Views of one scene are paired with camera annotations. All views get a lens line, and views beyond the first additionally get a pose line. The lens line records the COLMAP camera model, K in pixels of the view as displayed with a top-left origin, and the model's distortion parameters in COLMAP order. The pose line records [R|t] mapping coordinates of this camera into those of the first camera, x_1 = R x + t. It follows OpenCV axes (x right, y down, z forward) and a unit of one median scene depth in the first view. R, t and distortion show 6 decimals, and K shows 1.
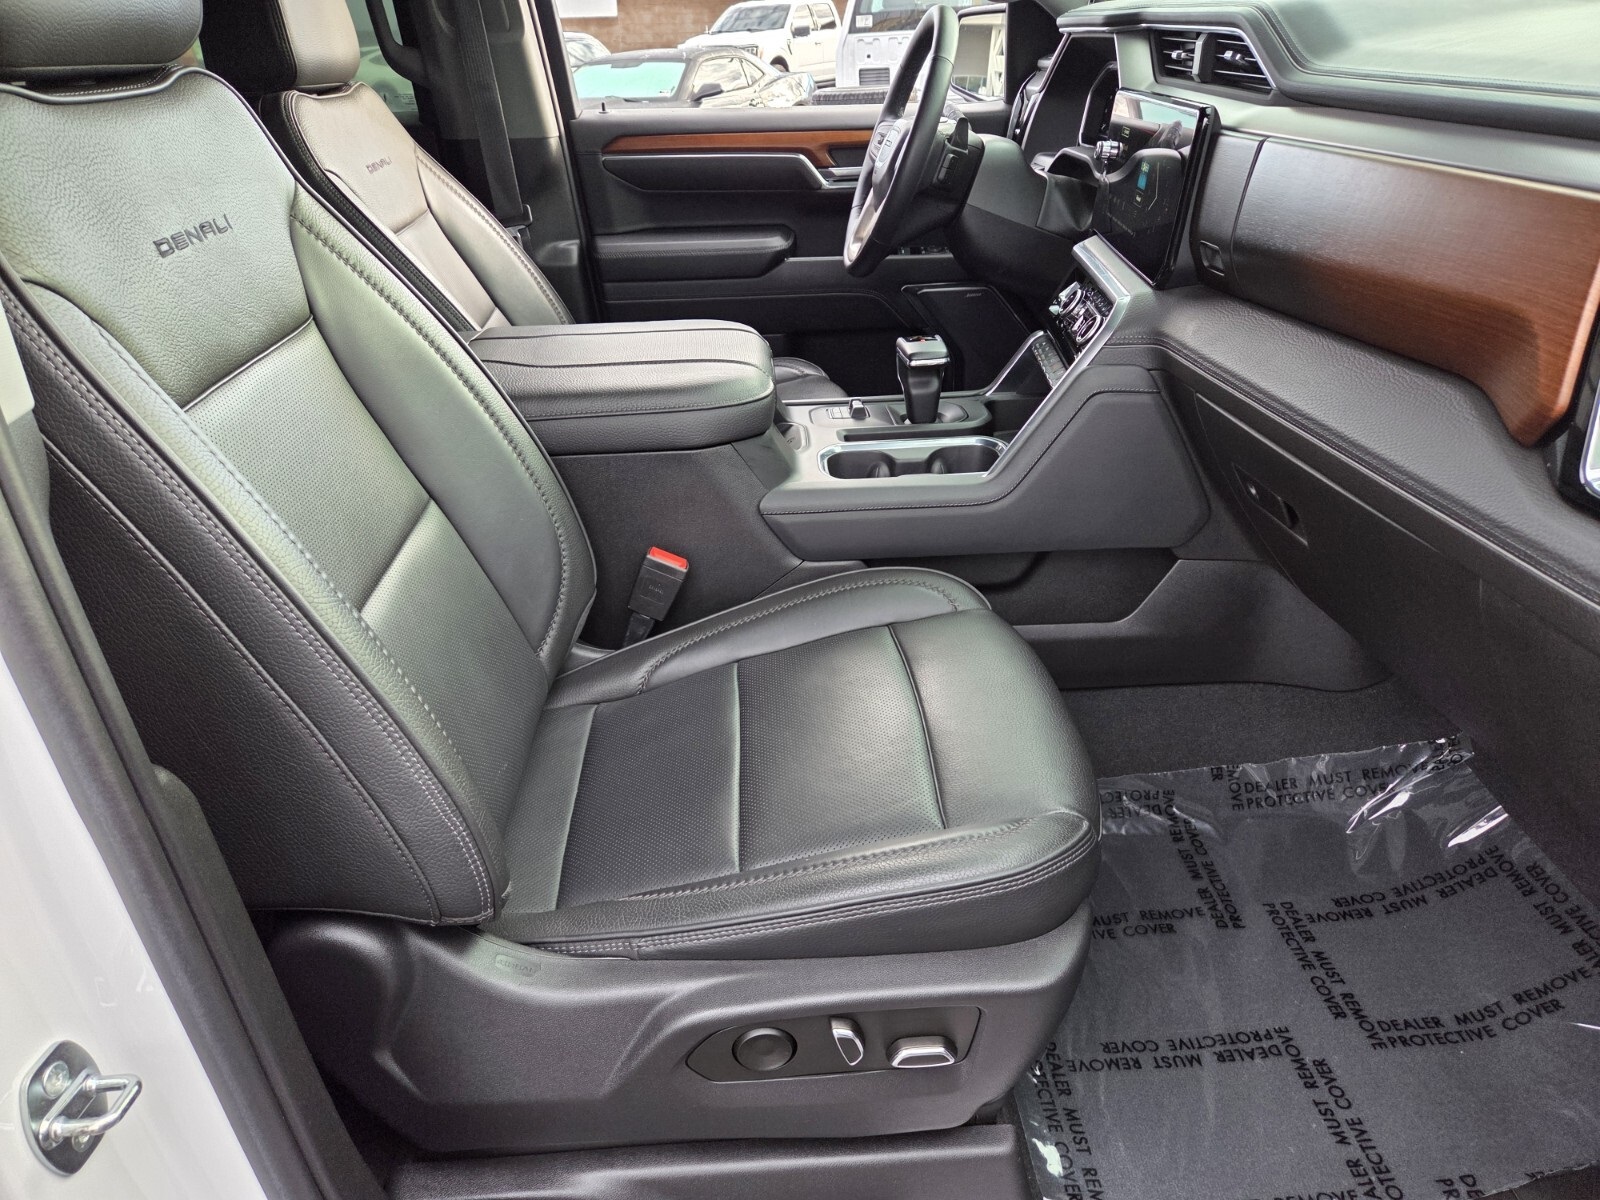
lens RADIAL K [[1078.1, 0, 800.0], [0, 1078.1, 600.0], [0, 0, 1]] dist [0.086695, -0.084039]
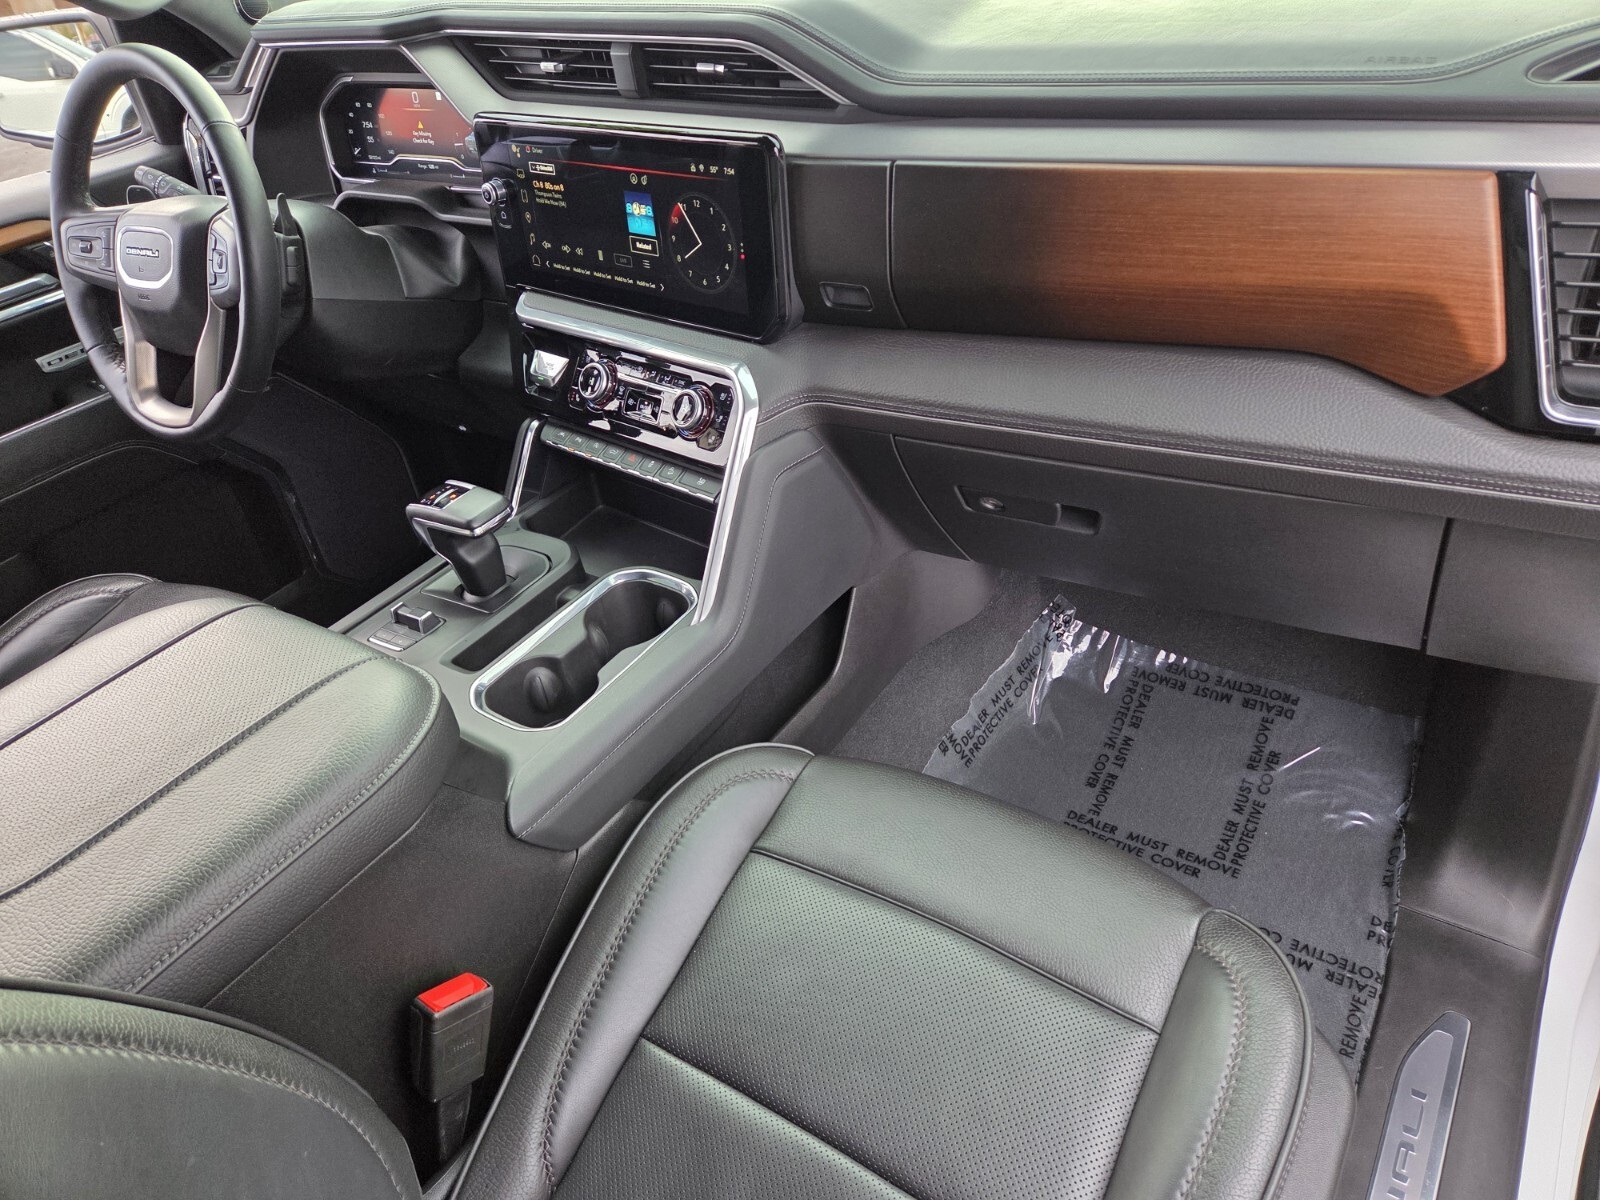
lens RADIAL K [[1078.1, 0, 800.0], [0, 1078.1, 600.0], [0, 0, 1]] dist [0.086695, -0.084039]
pose [[0.590648, -0.503471, 0.630596, -0.297821], [0.456532, 0.852879, 0.253331, -0.309596], [-0.665367, 0.138258, 0.733602, 0.367205]]
